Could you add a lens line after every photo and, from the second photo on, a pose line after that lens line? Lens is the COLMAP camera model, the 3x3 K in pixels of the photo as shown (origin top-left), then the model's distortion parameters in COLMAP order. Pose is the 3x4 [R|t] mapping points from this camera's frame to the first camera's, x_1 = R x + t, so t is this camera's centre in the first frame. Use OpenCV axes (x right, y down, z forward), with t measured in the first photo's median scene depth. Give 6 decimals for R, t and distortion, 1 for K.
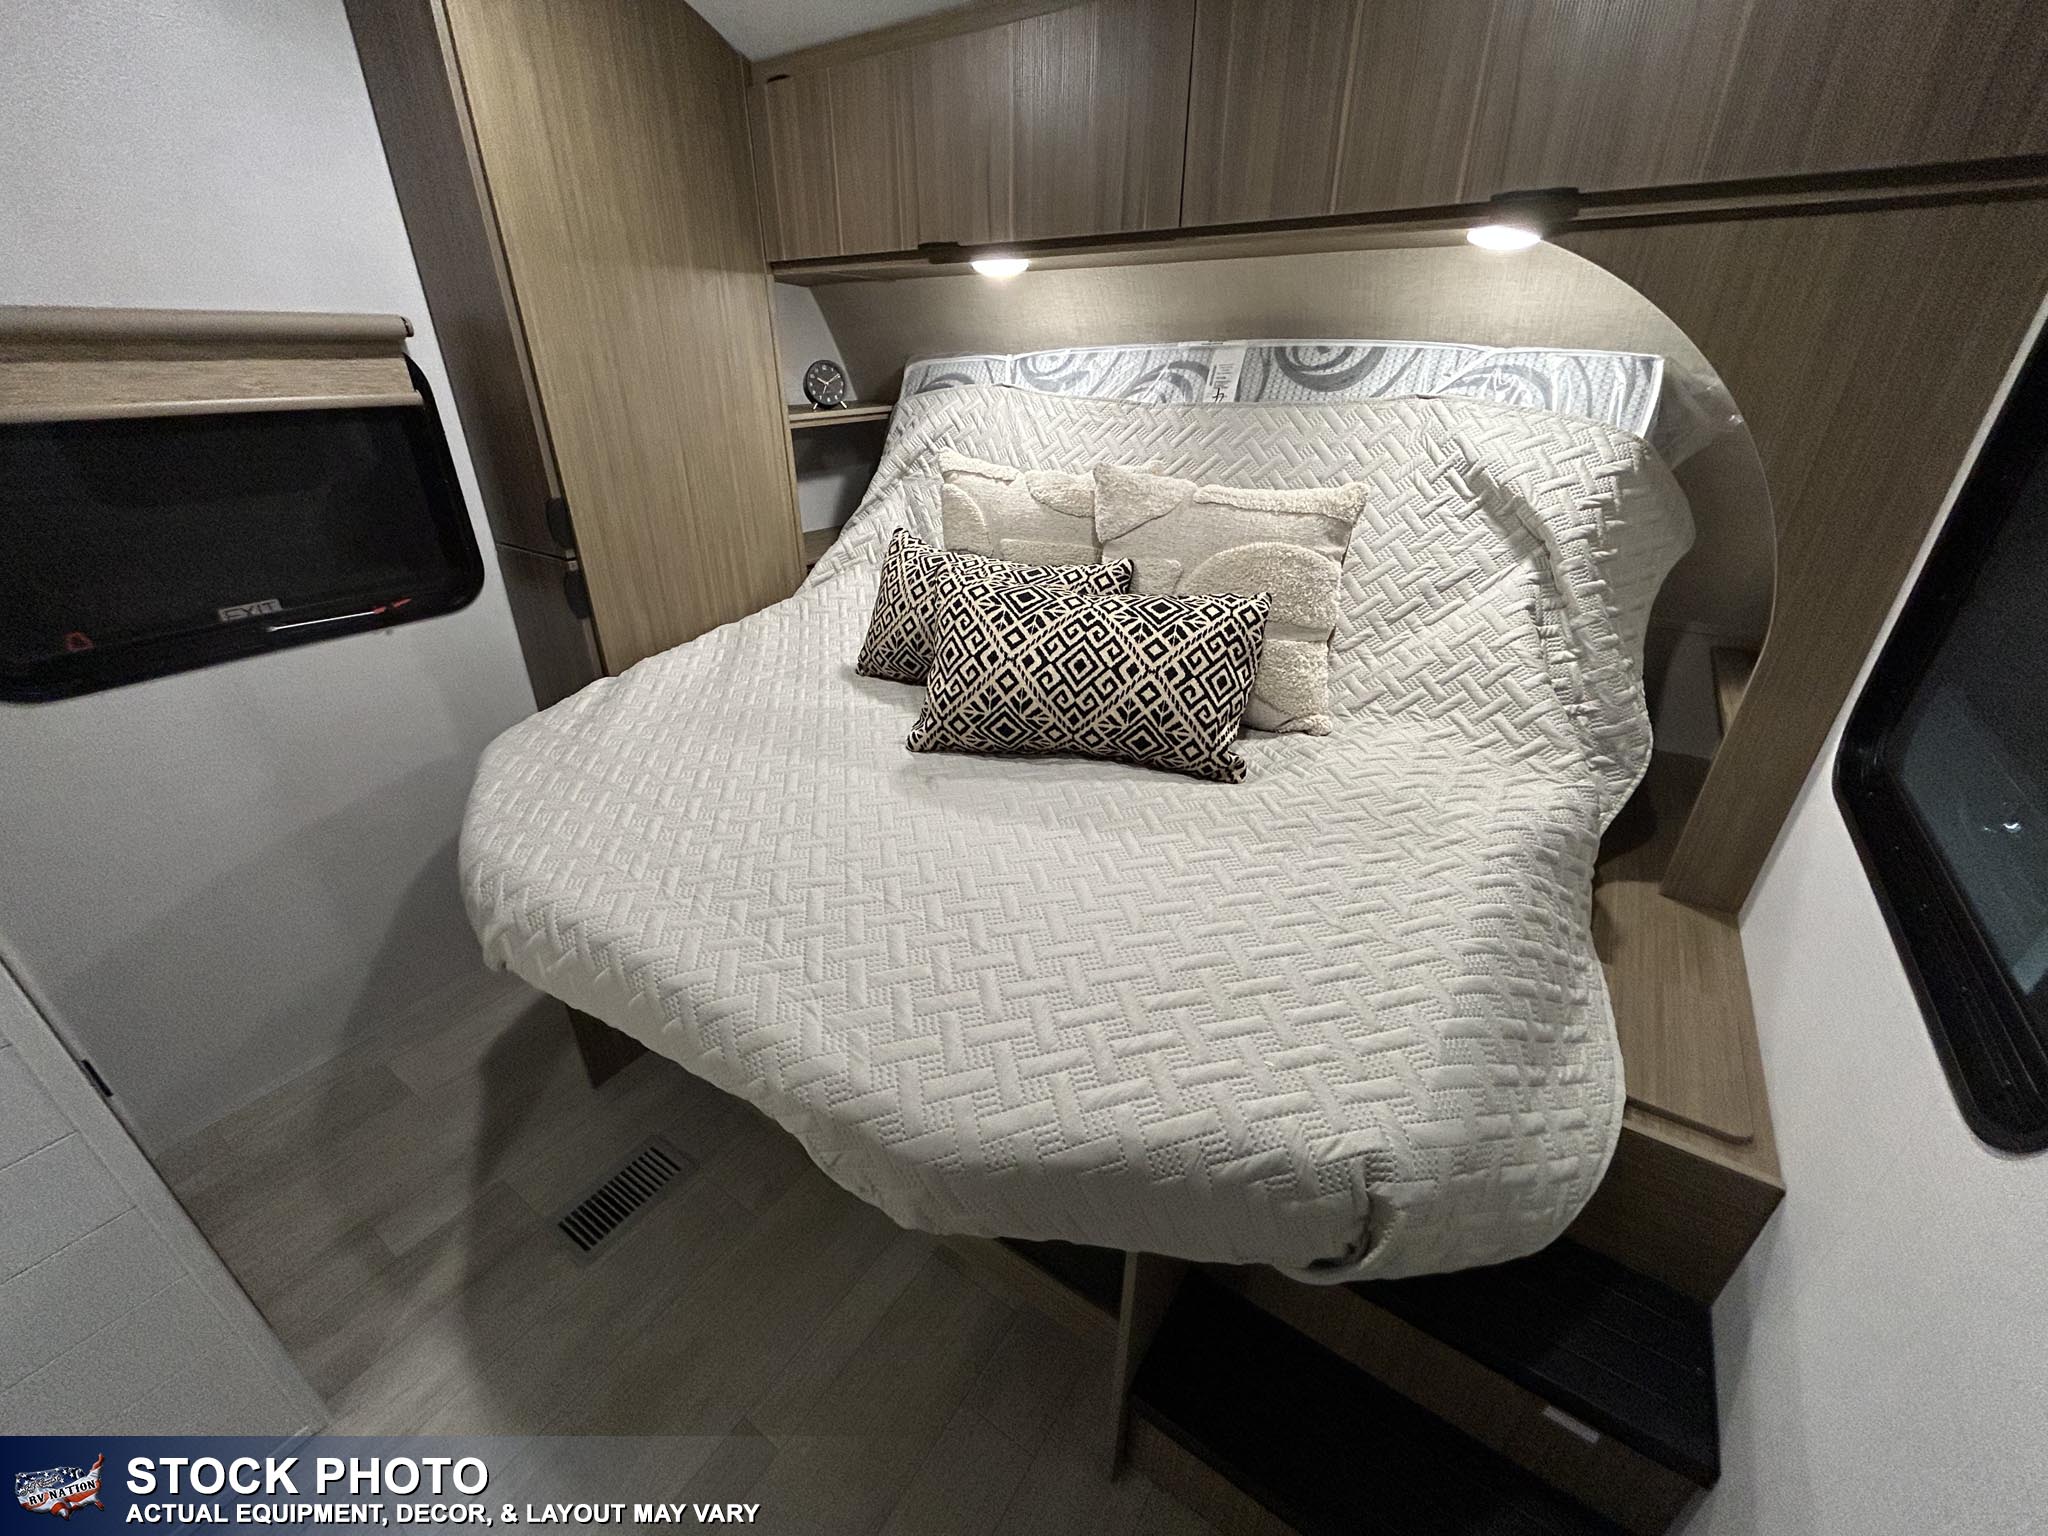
lens RADIAL K [[826.5, 0, 1023.2], [0, 826.5, 771.9], [0, 0, 1]] dist [0.000861, 0.000303]
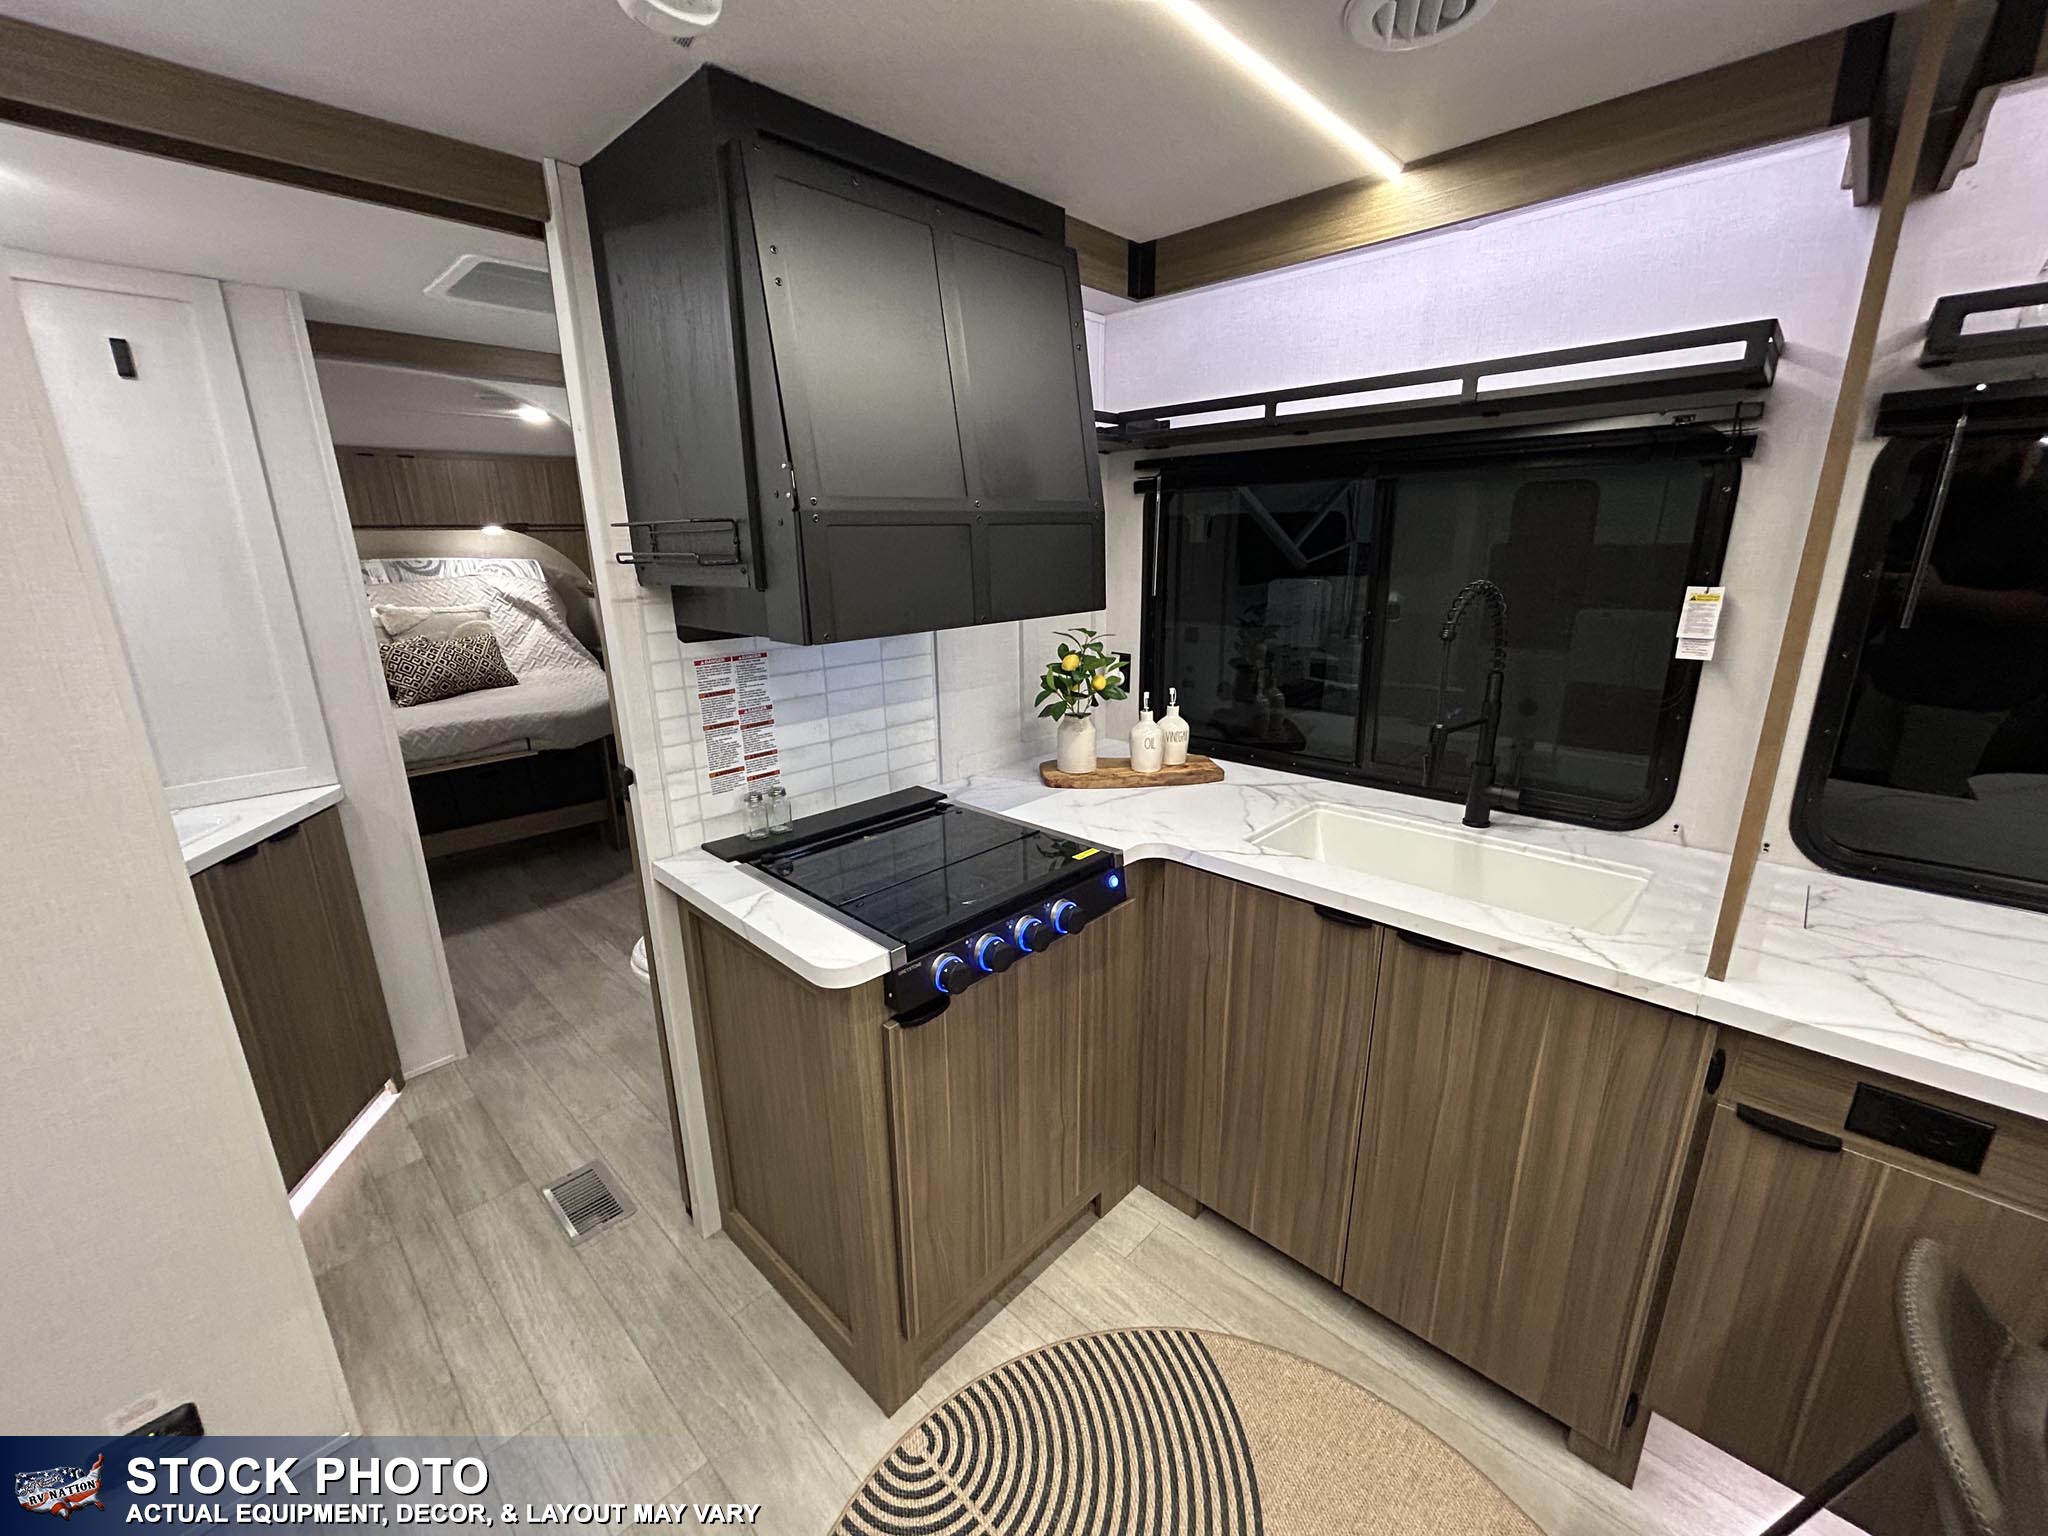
lens RADIAL K [[826.5, 0, 1030.9], [0, 826.5, 769.3], [0, 0, 1]] dist [0.000861, 0.000303]
pose [[0.156322, -0.269692, 0.950174, -2.318915], [0.463588, 0.869488, 0.170521, 0.600397], [-0.872152, 0.413832, 0.260946, -1.288888]]
